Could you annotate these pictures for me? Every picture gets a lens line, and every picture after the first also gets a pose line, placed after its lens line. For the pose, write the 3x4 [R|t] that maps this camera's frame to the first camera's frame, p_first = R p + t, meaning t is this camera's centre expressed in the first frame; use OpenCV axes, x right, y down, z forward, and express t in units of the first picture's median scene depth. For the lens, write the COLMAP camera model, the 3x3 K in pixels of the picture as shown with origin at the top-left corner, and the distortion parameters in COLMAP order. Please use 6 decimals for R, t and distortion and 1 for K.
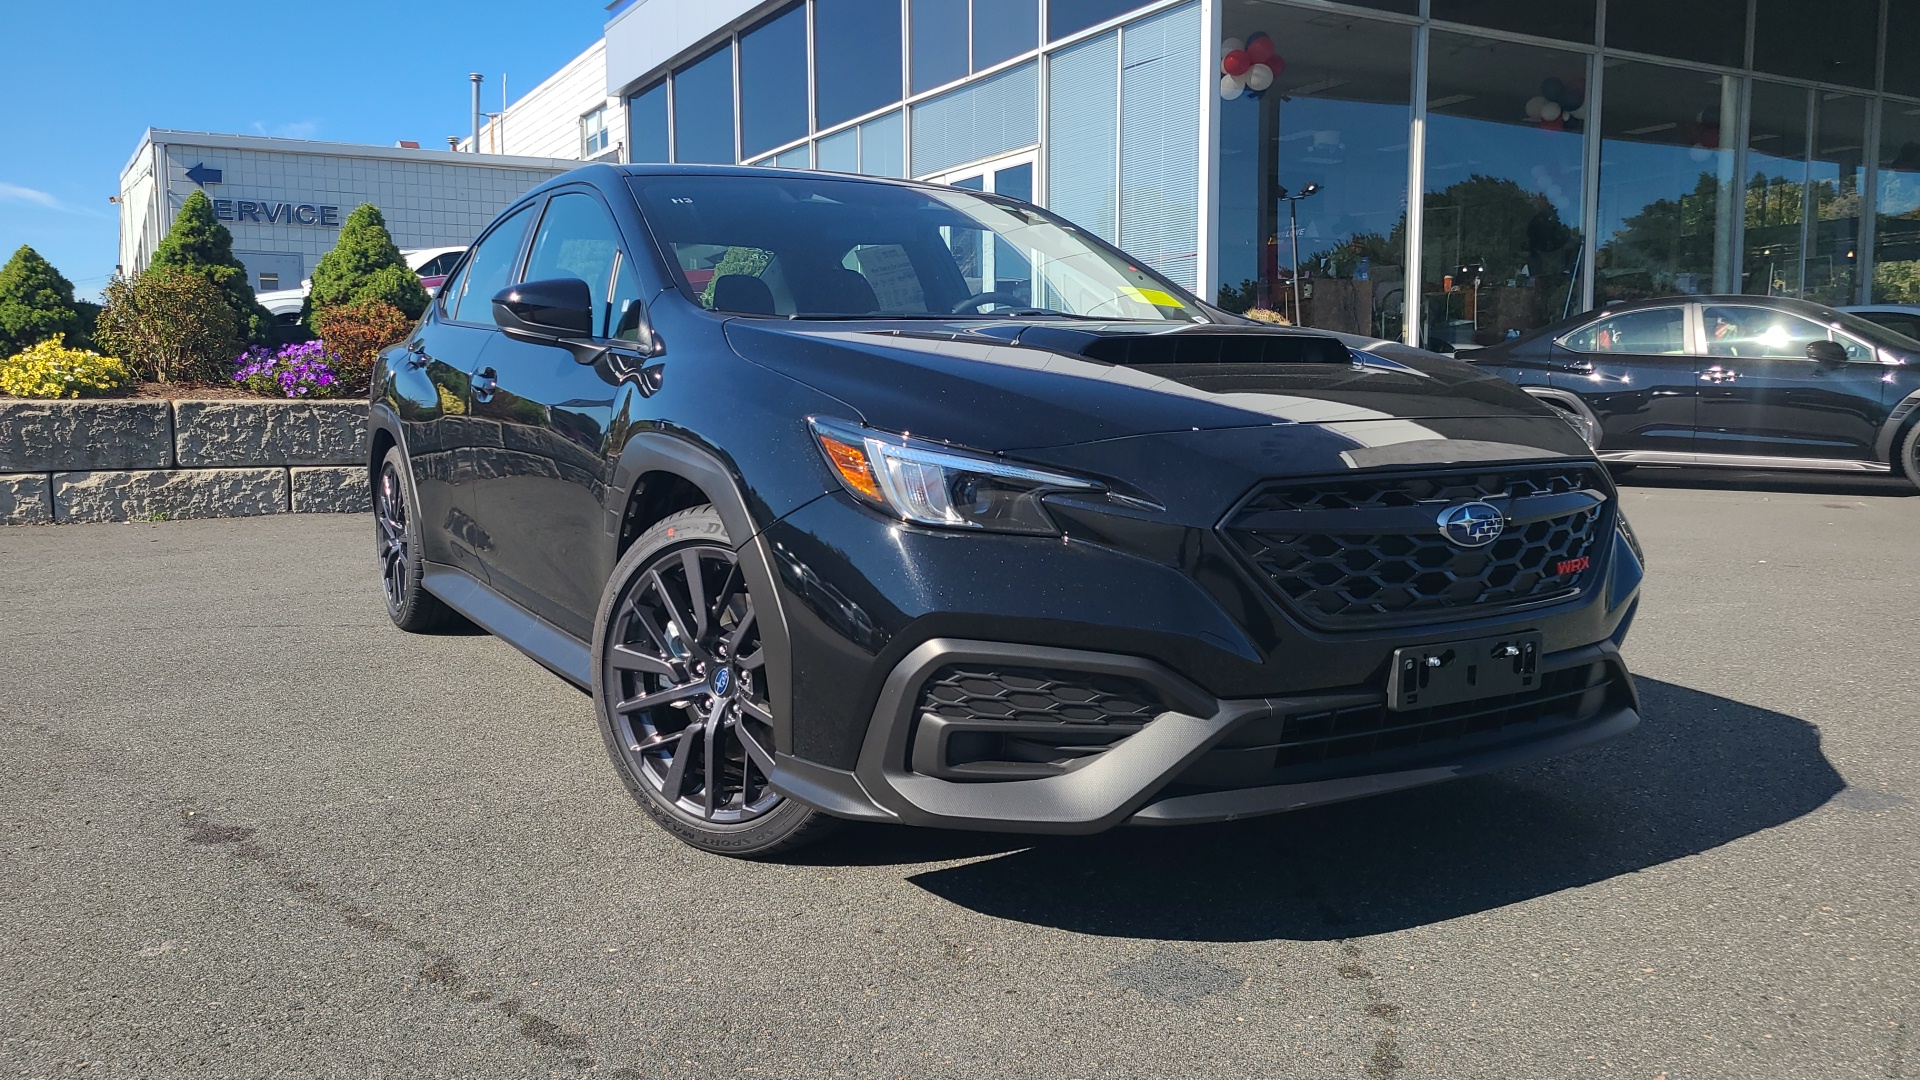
lens RADIAL K [[1453.2, 0, 897.8], [0, 1453.2, 512.5], [0, 0, 1]] dist [0.036326, -0.019868]
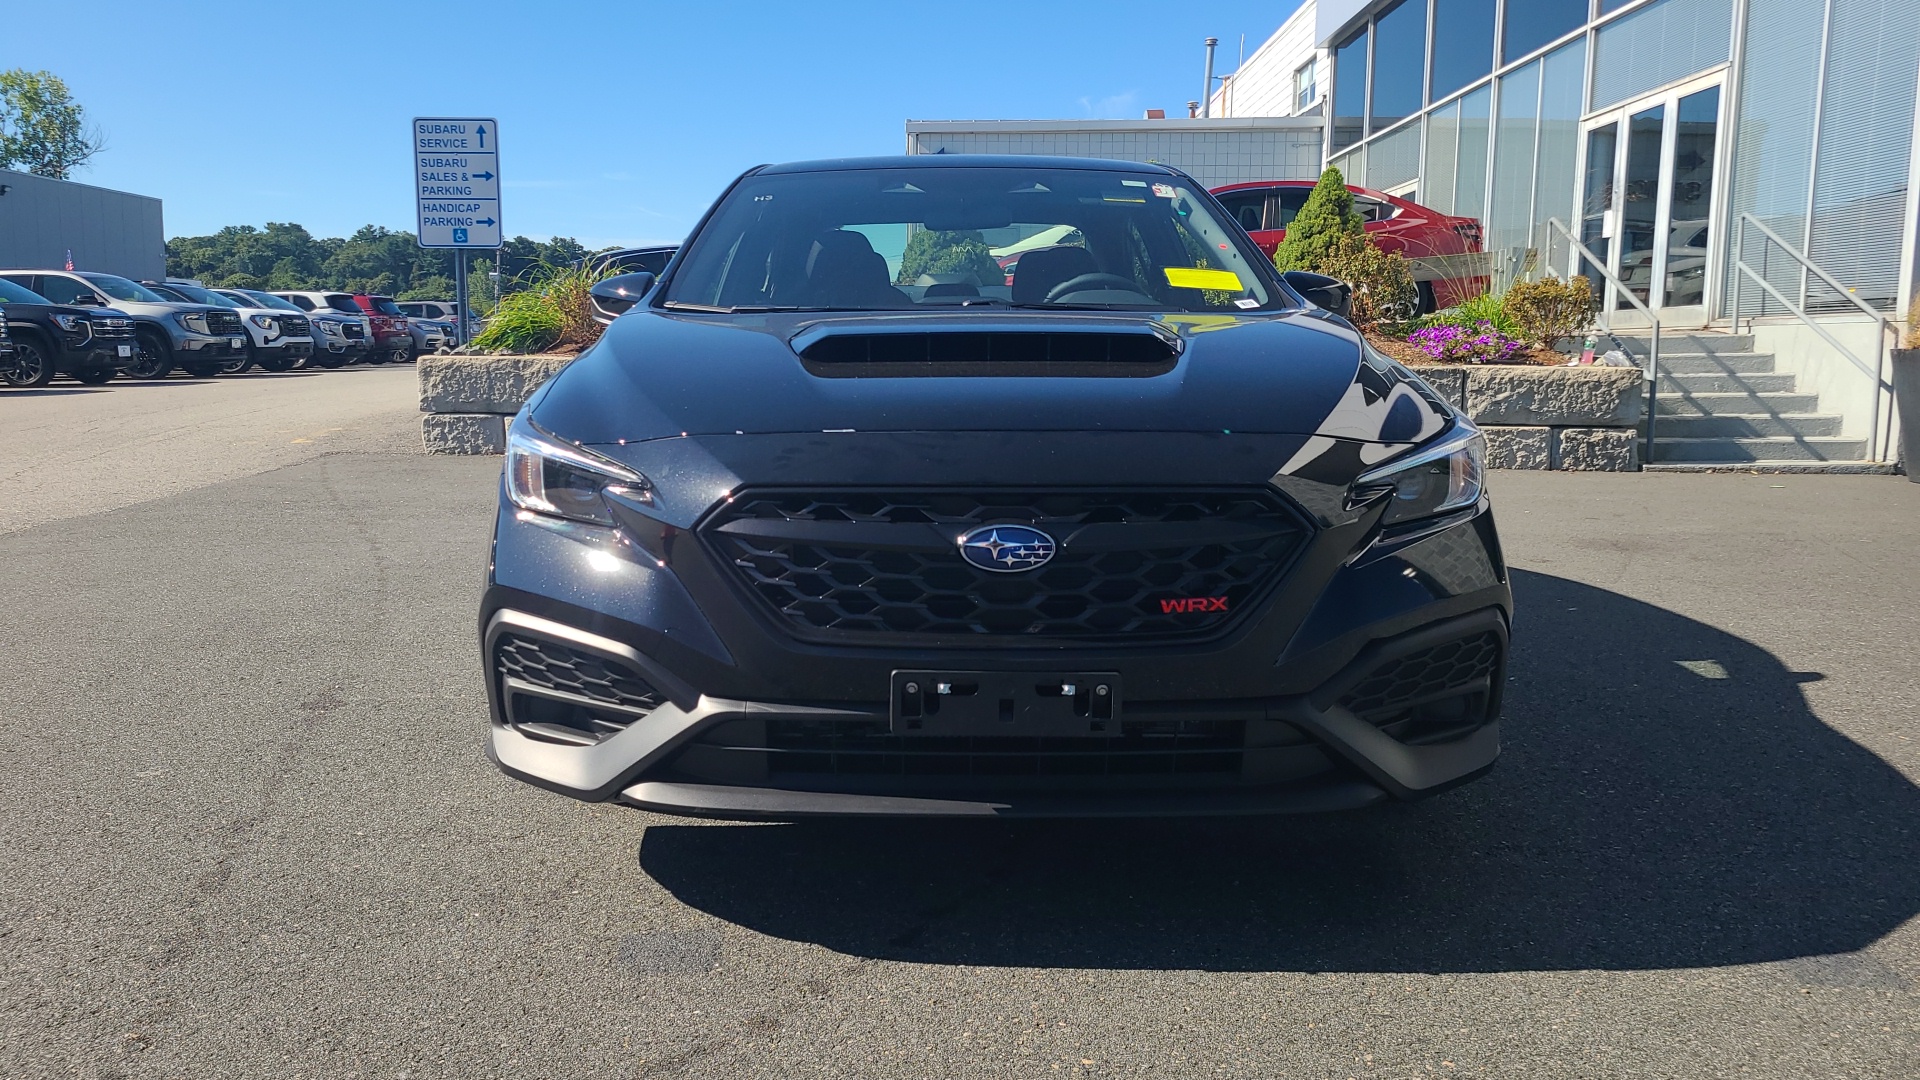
lens RADIAL K [[1453.2, 0, 933.4], [0, 1453.2, 524.8], [0, 0, 1]] dist [0.036326, -0.019868]
pose [[0.849509, 0.072158, -0.522616, 0.113749], [-0.051370, 0.997209, 0.054183, -0.007285], [0.525067, -0.019182, 0.850844, 0.026901]]
